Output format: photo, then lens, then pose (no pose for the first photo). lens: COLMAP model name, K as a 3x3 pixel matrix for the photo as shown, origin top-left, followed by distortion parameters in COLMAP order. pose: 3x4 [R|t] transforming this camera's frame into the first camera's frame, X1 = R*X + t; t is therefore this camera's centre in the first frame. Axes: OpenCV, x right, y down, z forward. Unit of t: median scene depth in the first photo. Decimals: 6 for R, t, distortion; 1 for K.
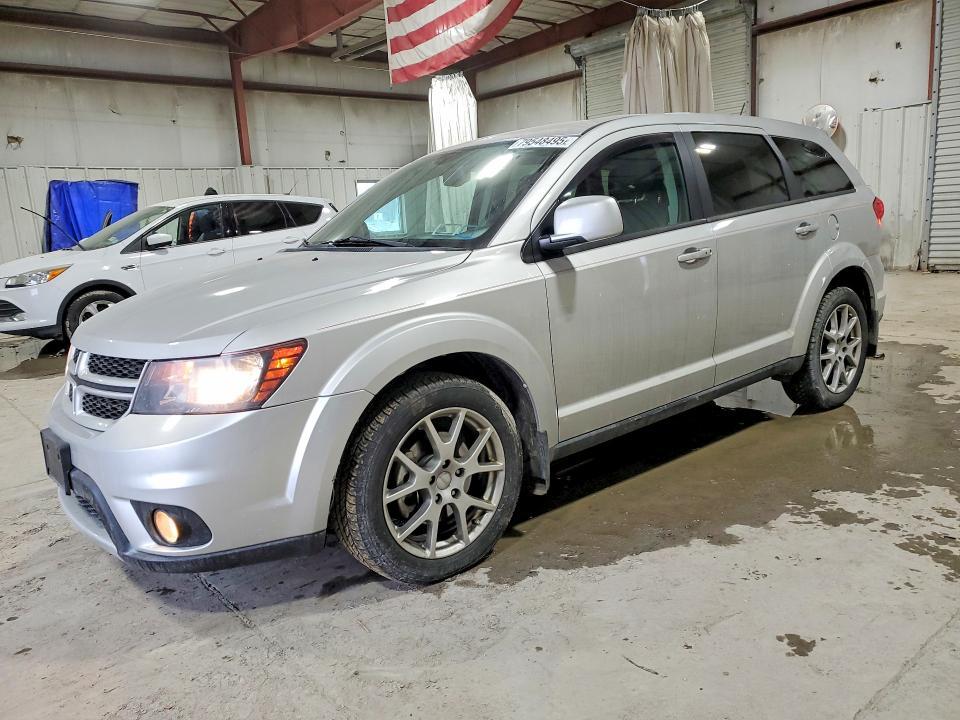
lens RADIAL K [[762.8, 0, 484.6], [0, 762.8, 359.8], [0, 0, 1]] dist [0.019779, 0.007338]
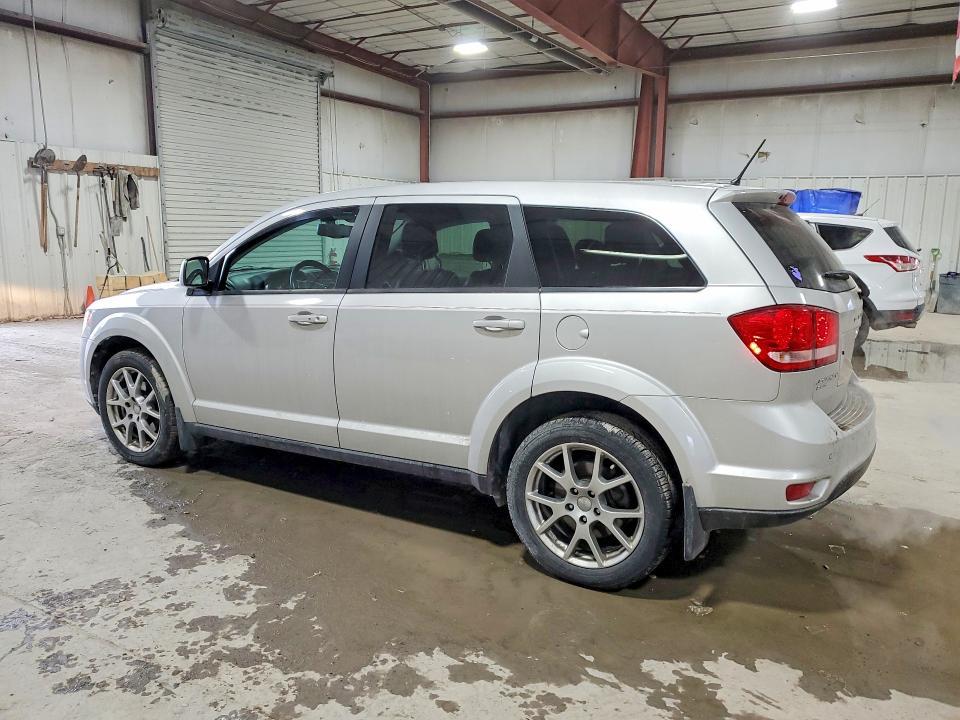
lens RADIAL K [[762.8, 0, 484.6], [0, 762.8, 359.8], [0, 0, 1]] dist [0.019779, 0.007338]
pose [[0.304616, 0.225495, -0.925398, 1.553661], [-0.205914, 0.964186, 0.167165, -0.354740], [0.929951, 0.139632, 0.340139, 0.976582]]
